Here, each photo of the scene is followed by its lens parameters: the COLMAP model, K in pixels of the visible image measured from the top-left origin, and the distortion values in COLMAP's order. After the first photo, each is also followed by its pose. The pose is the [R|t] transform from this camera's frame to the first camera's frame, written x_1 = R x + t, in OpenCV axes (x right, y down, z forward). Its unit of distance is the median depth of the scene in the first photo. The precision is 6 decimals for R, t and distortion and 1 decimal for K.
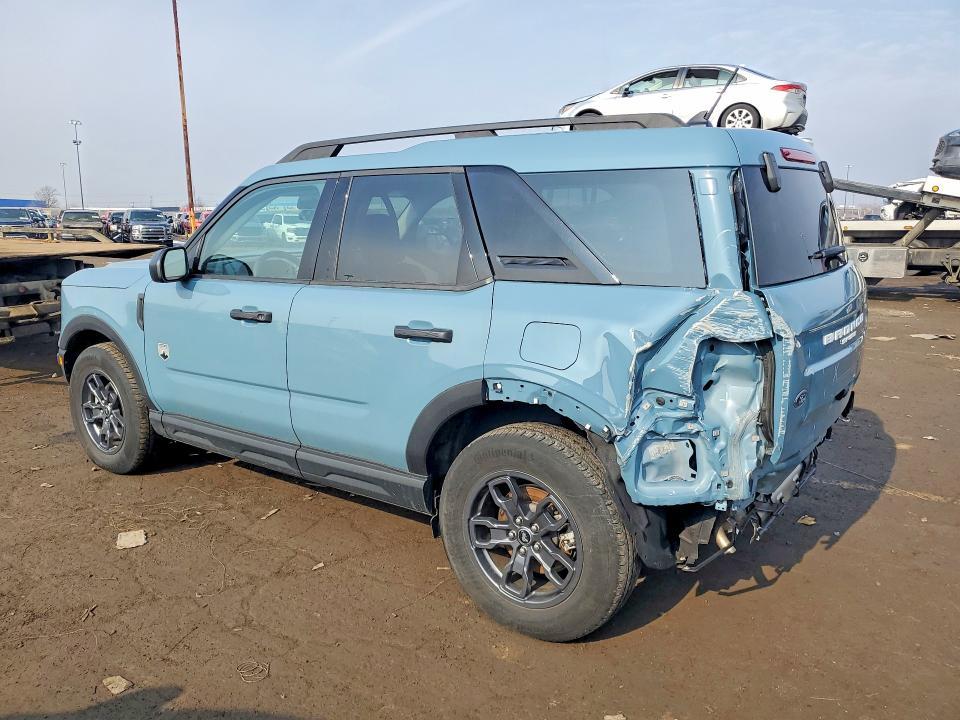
lens RADIAL K [[762.6, 0, 471.3], [0, 762.6, 360.9], [0, 0, 1]] dist [0.015396, 0.013251]
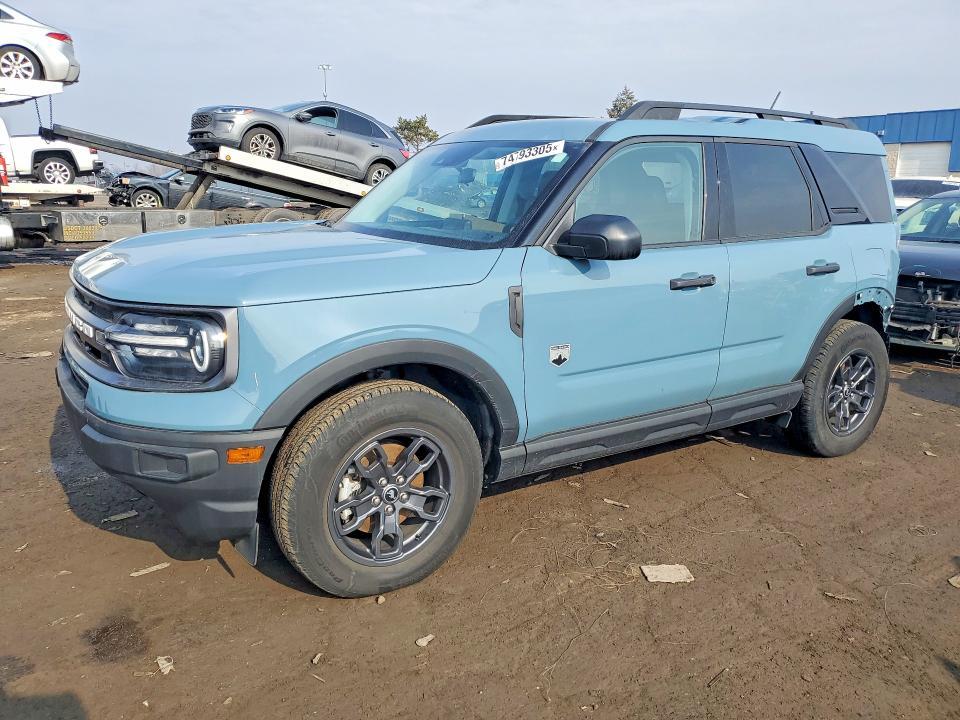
lens RADIAL K [[762.6, 0, 471.9], [0, 762.6, 360.3], [0, 0, 1]] dist [0.015396, 0.013251]
pose [[0.340508, -0.203751, 0.917899, -1.119731], [0.163813, 0.974163, 0.155472, -0.138144], [-0.925861, 0.097425, 0.365088, 0.798442]]
